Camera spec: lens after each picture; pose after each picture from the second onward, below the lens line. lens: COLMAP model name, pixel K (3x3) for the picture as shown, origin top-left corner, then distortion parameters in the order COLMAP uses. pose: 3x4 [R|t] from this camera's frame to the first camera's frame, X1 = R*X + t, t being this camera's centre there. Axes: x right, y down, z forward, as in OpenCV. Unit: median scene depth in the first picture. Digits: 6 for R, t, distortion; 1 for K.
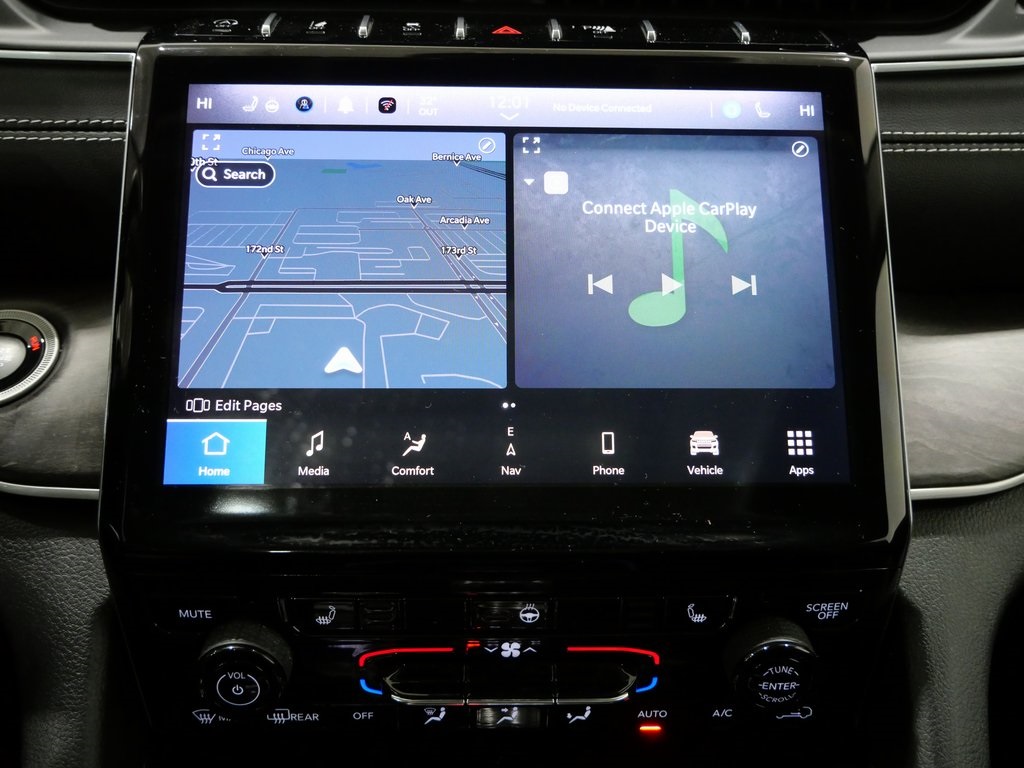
lens RADIAL K [[1026.3, 0, 512.2], [0, 1026.3, 385.9], [0, 0, 1]] dist [-0.008697, 0.000000]
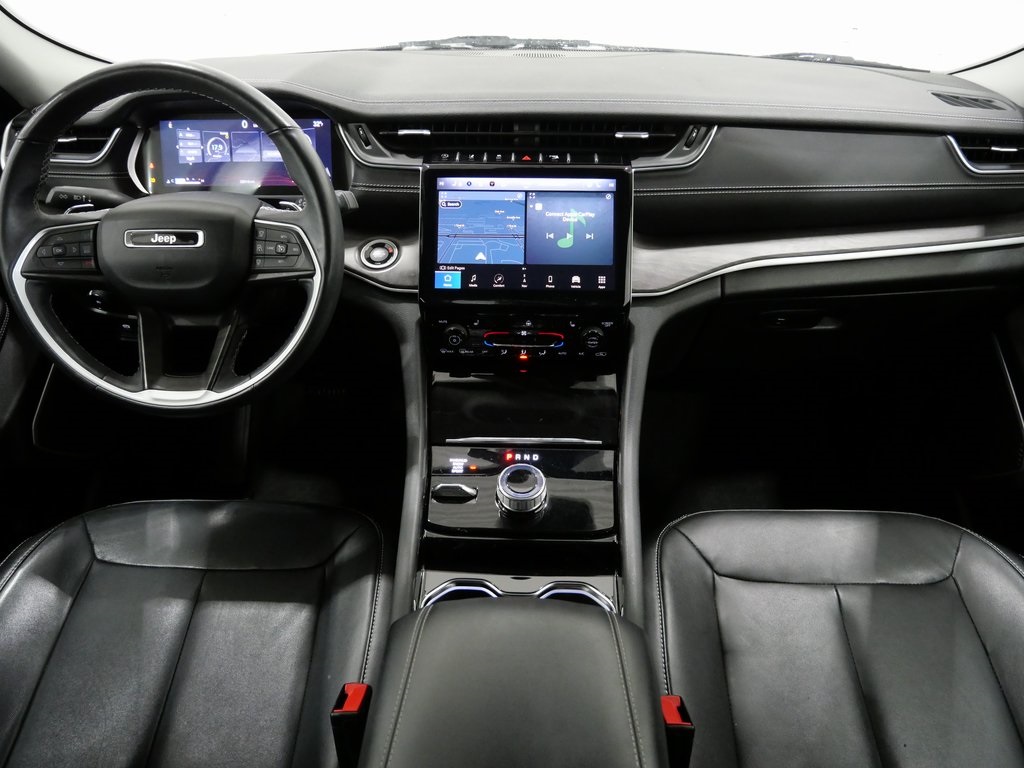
lens RADIAL K [[727.9, 0, 510.3], [0, 727.9, 385.5], [0, 0, 1]] dist [-0.040268, 0.007538]
pose [[0.997693, 0.020763, -0.064639, 0.122781], [-0.009801, 0.986163, 0.165489, 0.000362], [0.067181, -0.164474, 0.984091, -1.644988]]
